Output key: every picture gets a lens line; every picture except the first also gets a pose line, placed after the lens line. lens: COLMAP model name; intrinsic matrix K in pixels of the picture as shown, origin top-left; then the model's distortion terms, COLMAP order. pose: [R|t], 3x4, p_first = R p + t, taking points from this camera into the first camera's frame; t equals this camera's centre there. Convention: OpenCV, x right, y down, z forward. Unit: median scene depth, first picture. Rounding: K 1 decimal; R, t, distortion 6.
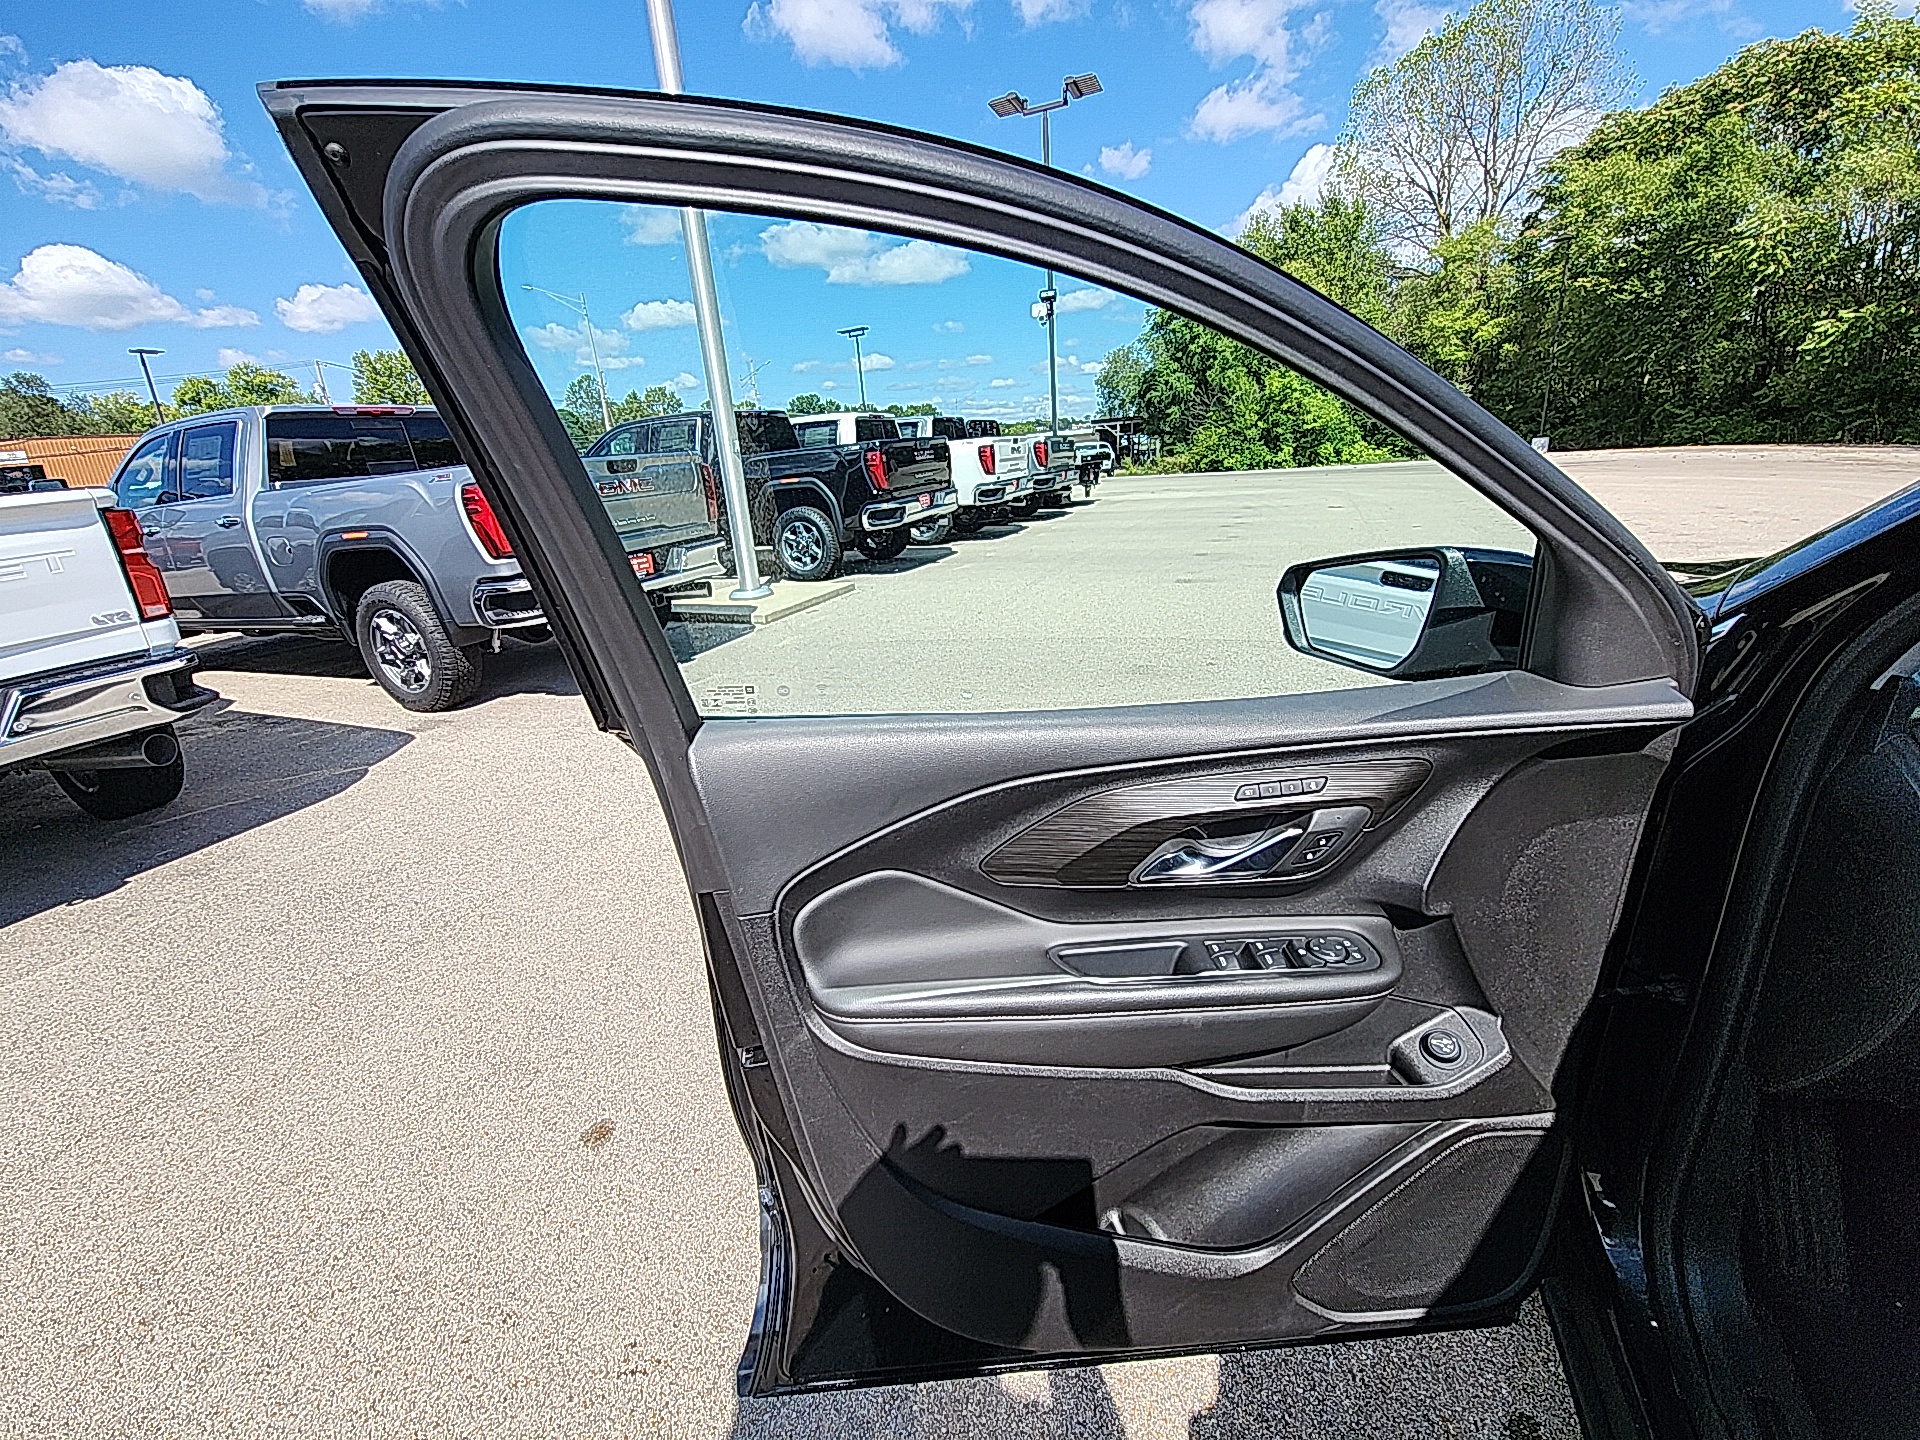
lens RADIAL K [[773.2, 0, 944.8], [0, 773.2, 710.2], [0, 0, 1]] dist [0.016021, -0.011855]
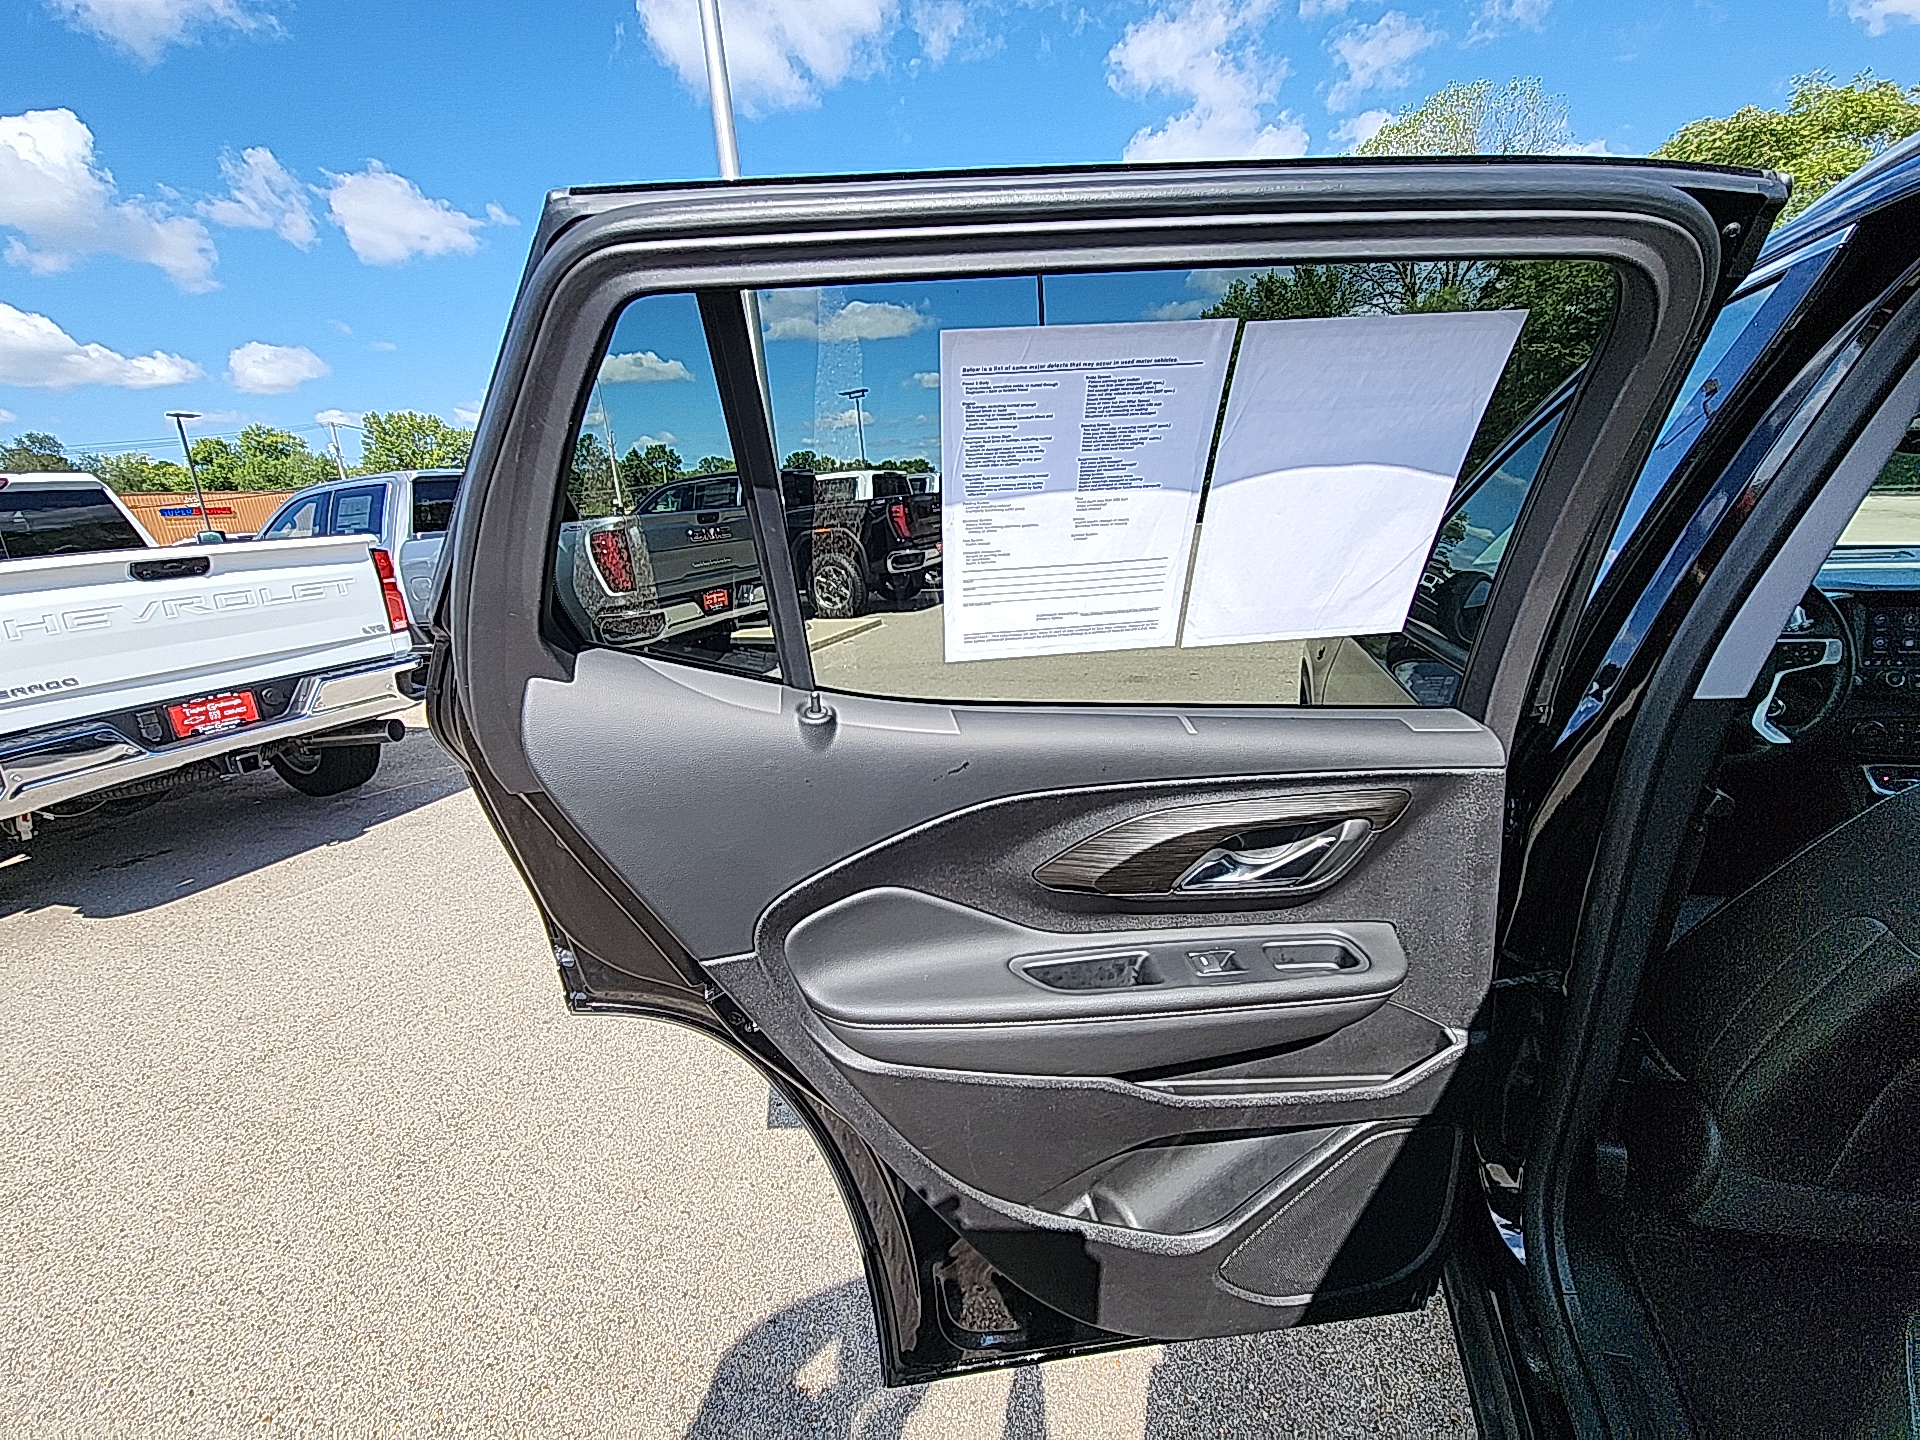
lens RADIAL K [[773.2, 0, 948.0], [0, 773.2, 709.2], [0, 0, 1]] dist [0.016021, -0.011855]
pose [[0.999905, -0.008910, 0.010530, -0.029513], [0.009562, 0.997933, -0.063553, 0.037899], [-0.009942, 0.063647, 0.997923, -0.115264]]
